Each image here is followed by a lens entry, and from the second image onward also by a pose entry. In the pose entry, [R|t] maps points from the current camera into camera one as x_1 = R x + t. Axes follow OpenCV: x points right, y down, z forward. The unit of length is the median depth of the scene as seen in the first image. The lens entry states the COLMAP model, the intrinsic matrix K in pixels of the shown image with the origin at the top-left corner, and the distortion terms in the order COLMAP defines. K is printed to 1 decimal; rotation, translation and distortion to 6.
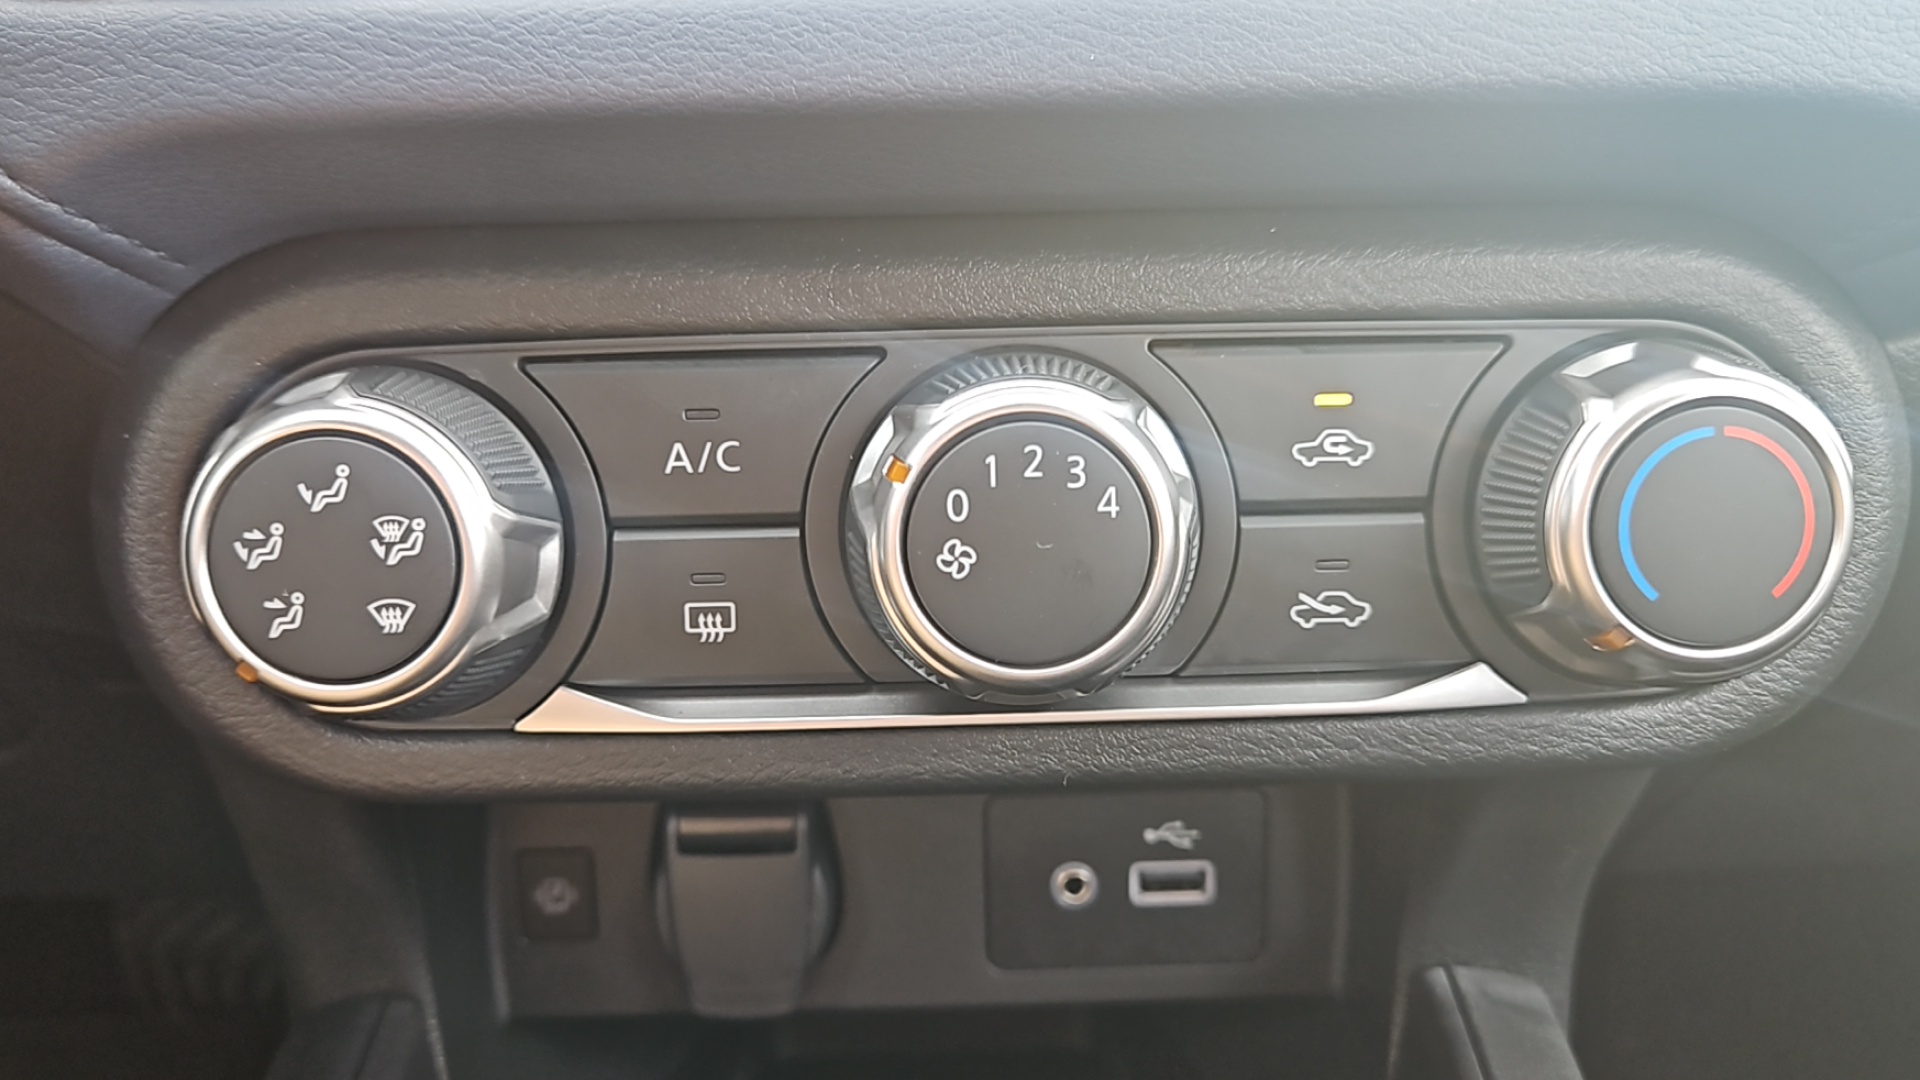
lens RADIAL K [[1461.3, 0, 995.4], [0, 1461.3, 540.1], [0, 0, 1]] dist [-0.003783, -0.003089]
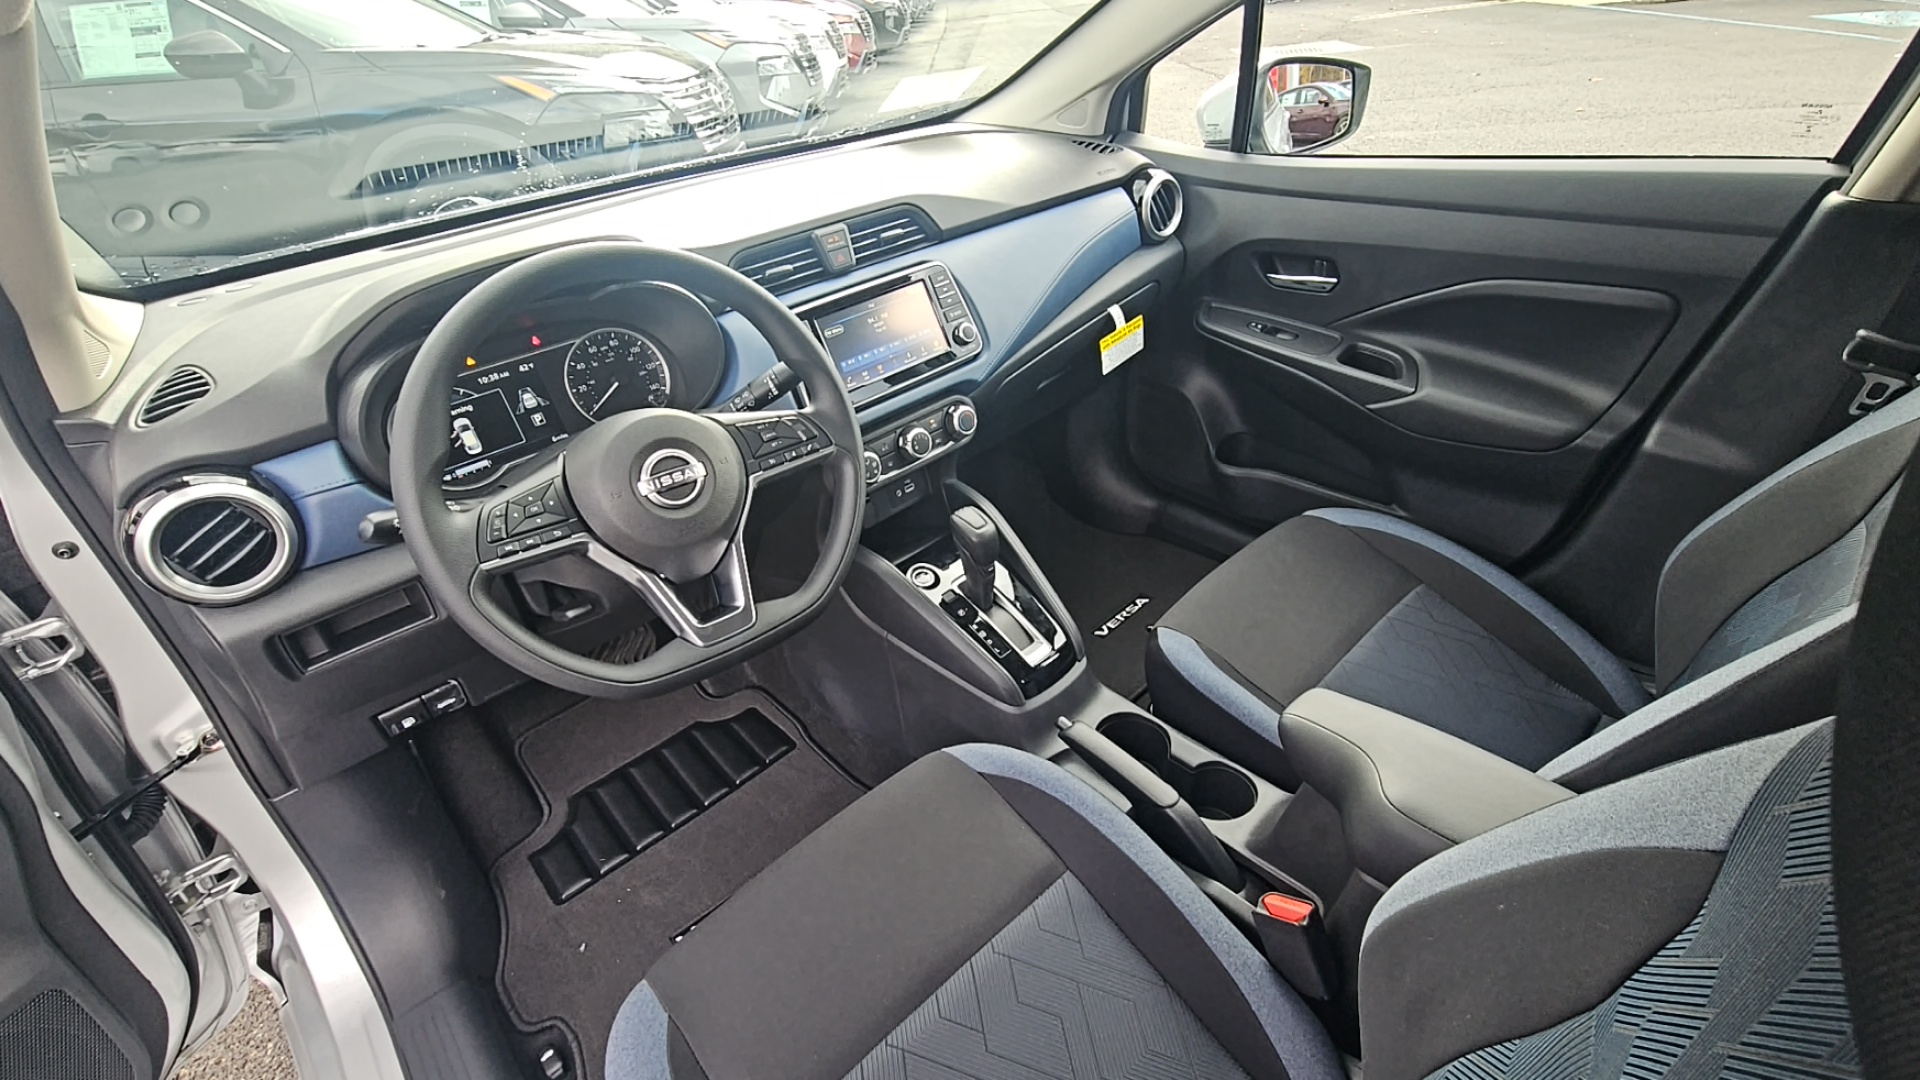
lens RADIAL K [[858.3, 0, 958.8], [0, 858.3, 535.7], [0, 0, 1]] dist [0.000267, -0.000237]
pose [[0.749248, -0.402970, 0.525588, -3.395393], [0.328096, 0.915208, 0.233979, -0.774398], [-0.575309, -0.002865, 0.817931, -4.380727]]
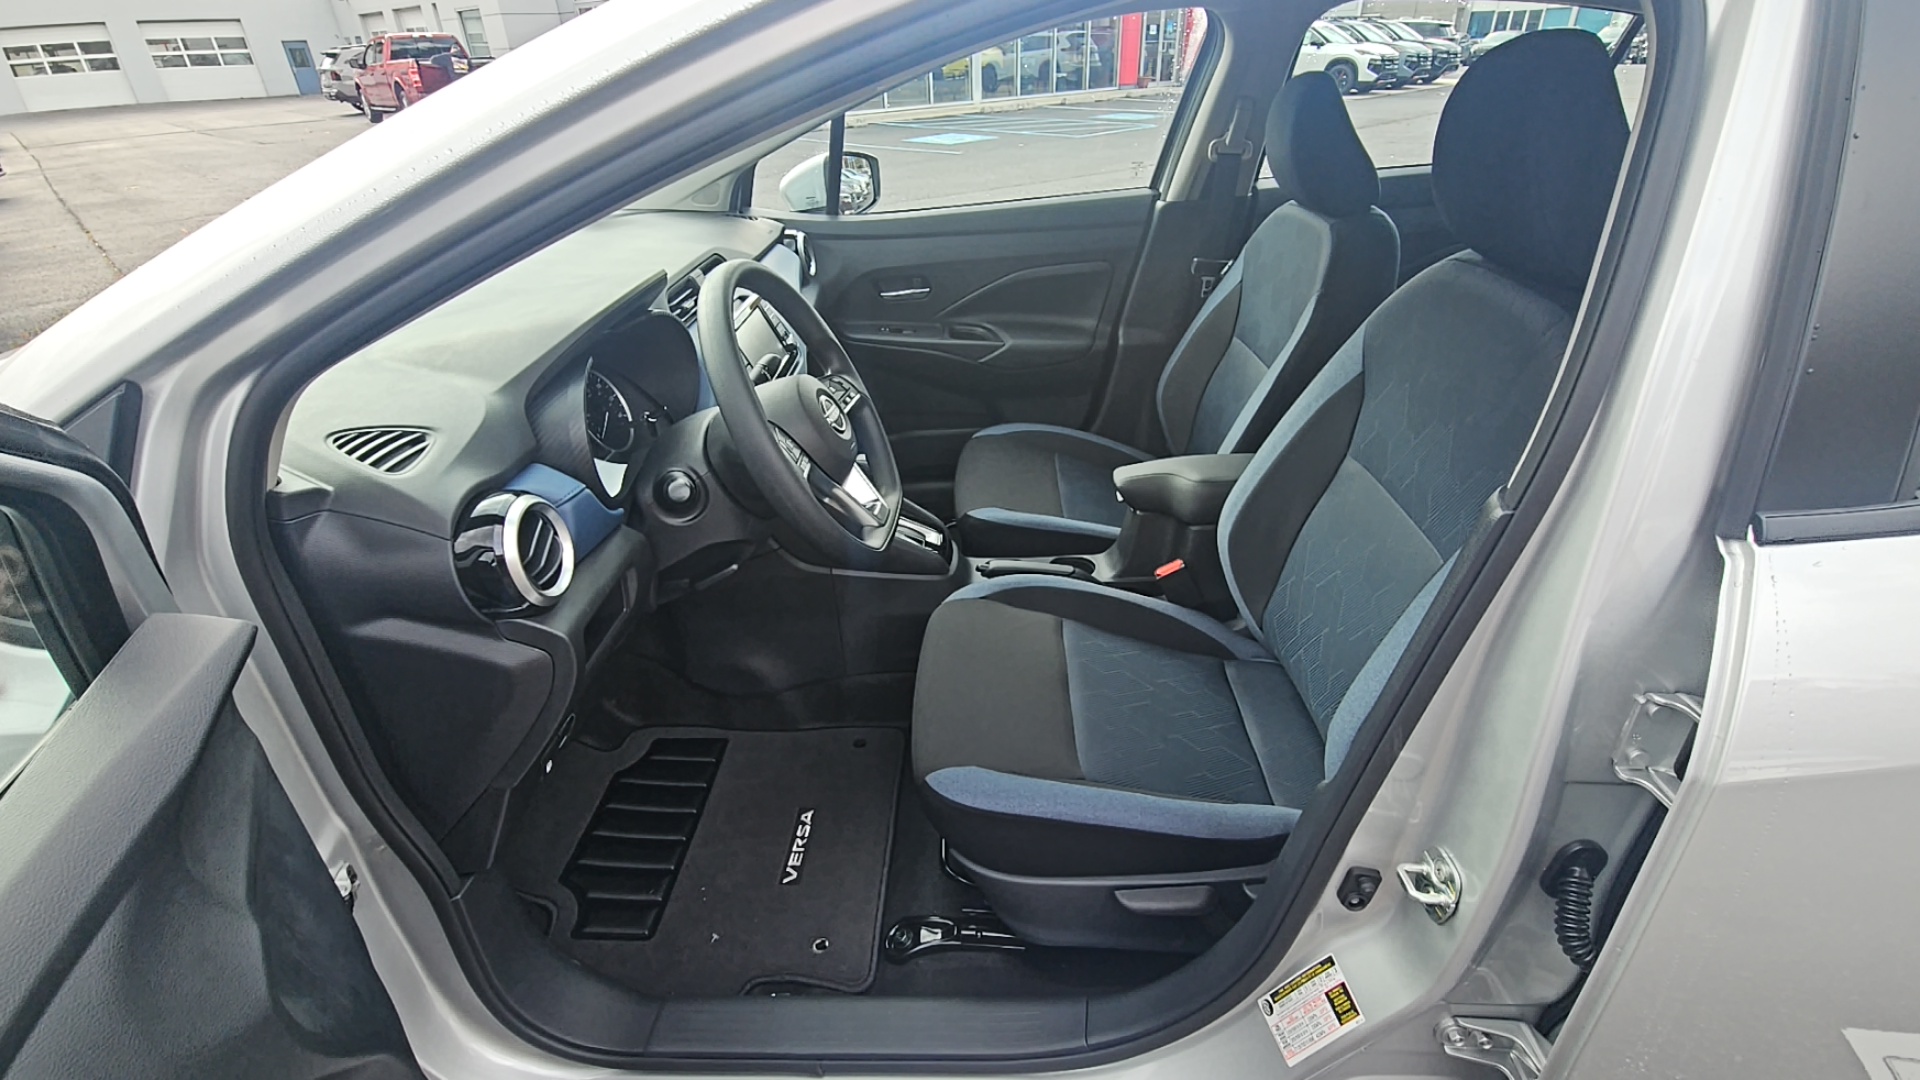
lens RADIAL K [[858.3, 0, 958.8], [0, 858.3, 535.7], [0, 0, 1]] dist [0.000267, -0.000237]
pose [[0.054996, -0.479979, 0.875554, -7.767962], [0.426101, 0.804308, 0.414158, -1.944393], [-0.903003, 0.350298, 0.248753, -2.034356]]
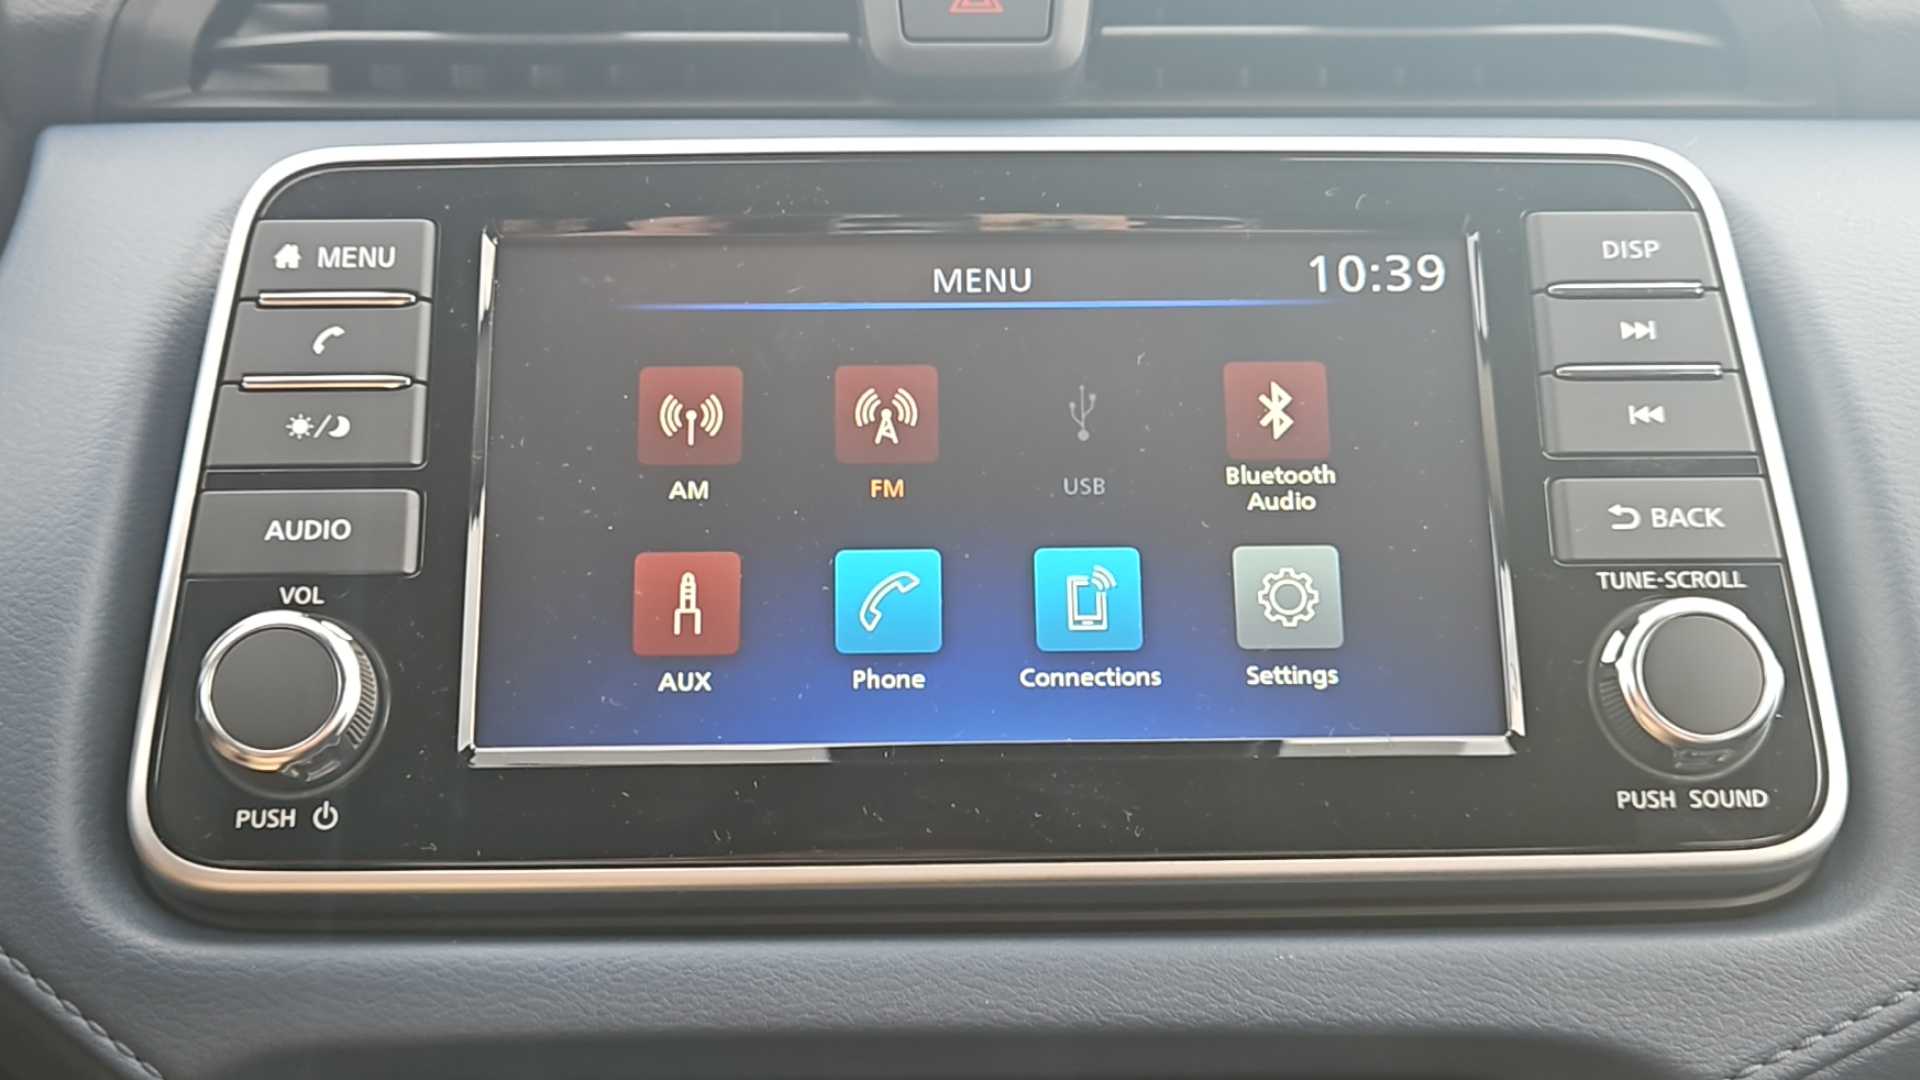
lens RADIAL K [[2279.2, 0, 964.7], [0, 2279.2, 536.9], [0, 0, 1]] dist [0.038696, 0.023589]
pose [[0.999874, 0.015060, 0.005040, 0.028106], [-0.013462, 0.972115, -0.234117, -0.252762], [-0.008425, 0.234020, 0.972195, -1.150000]]
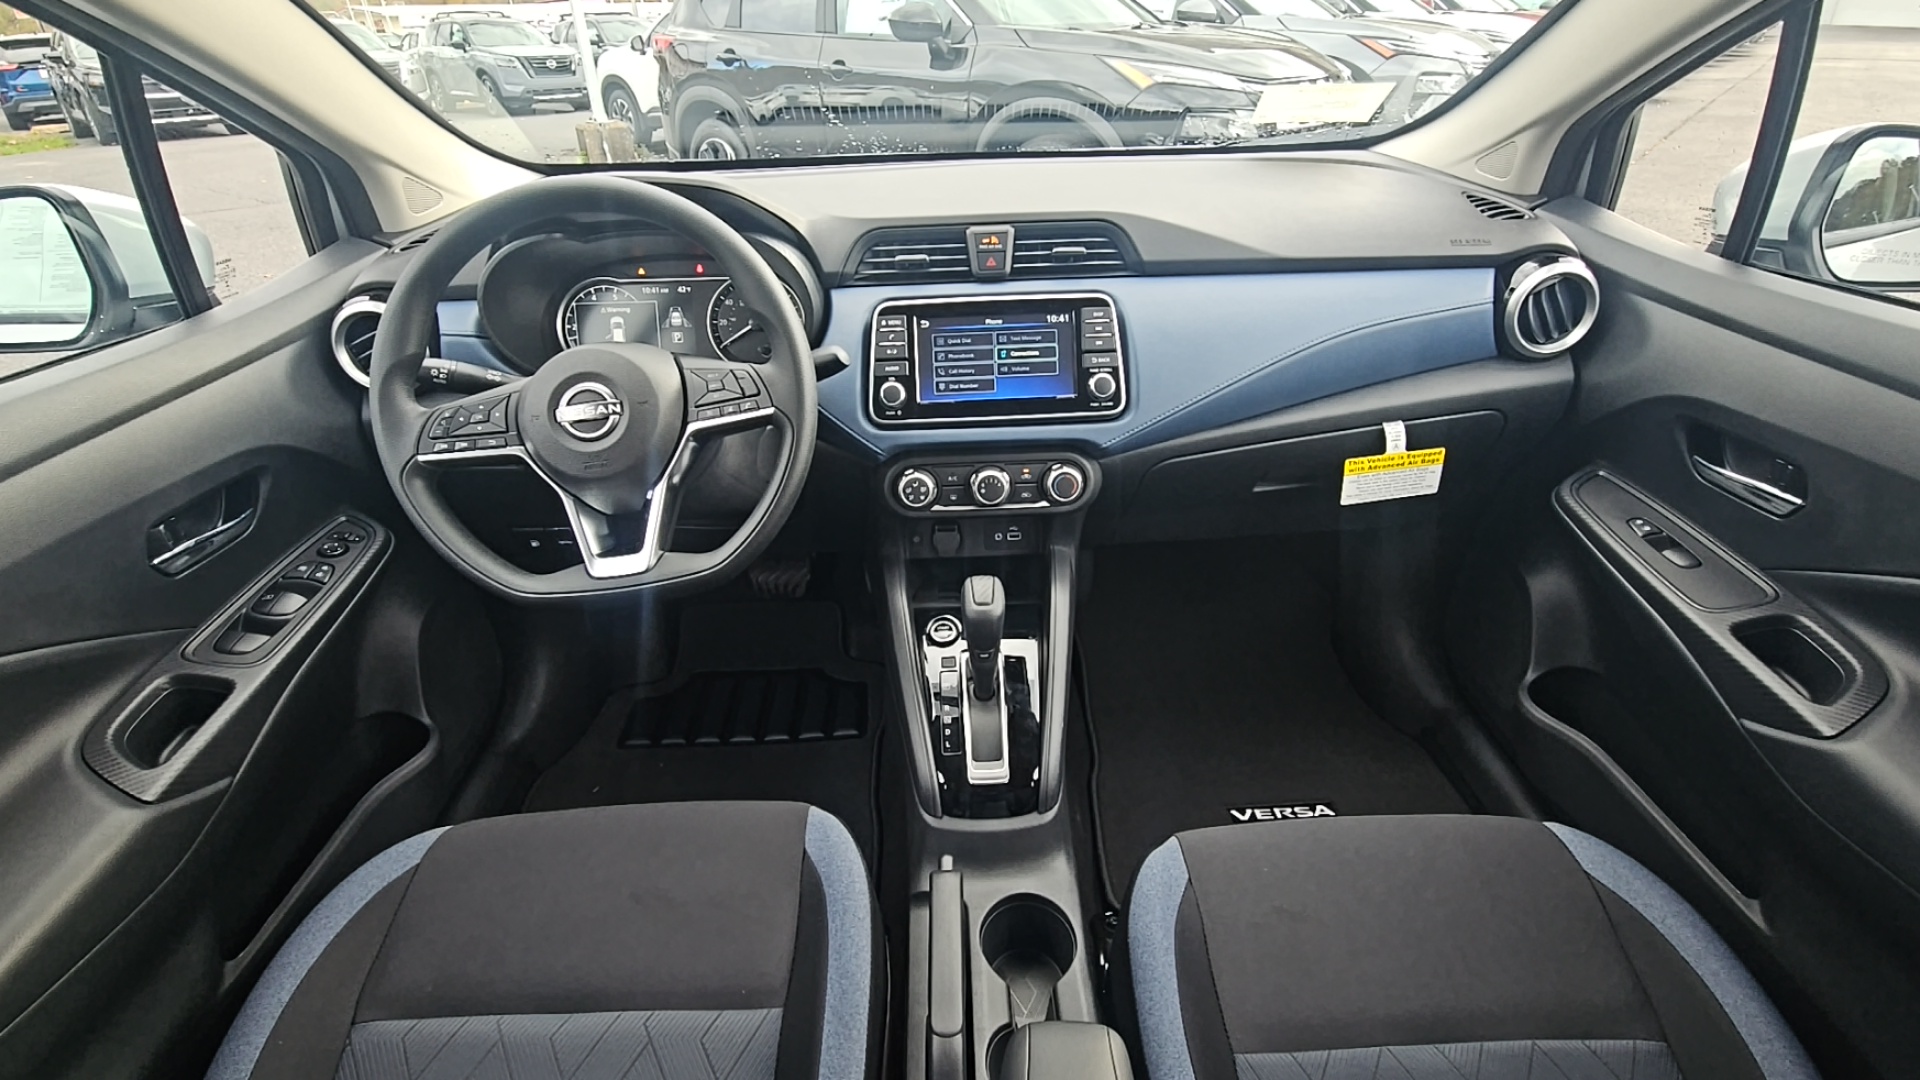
lens RADIAL K [[858.3, 0, 958.8], [0, 858.3, 535.7], [0, 0, 1]] dist [0.000267, -0.000237]
pose [[0.999914, -0.012451, -0.004153, -0.162151], [0.012876, 0.991885, 0.126488, -0.399353], [0.002544, -0.126530, 0.991959, -4.496597]]
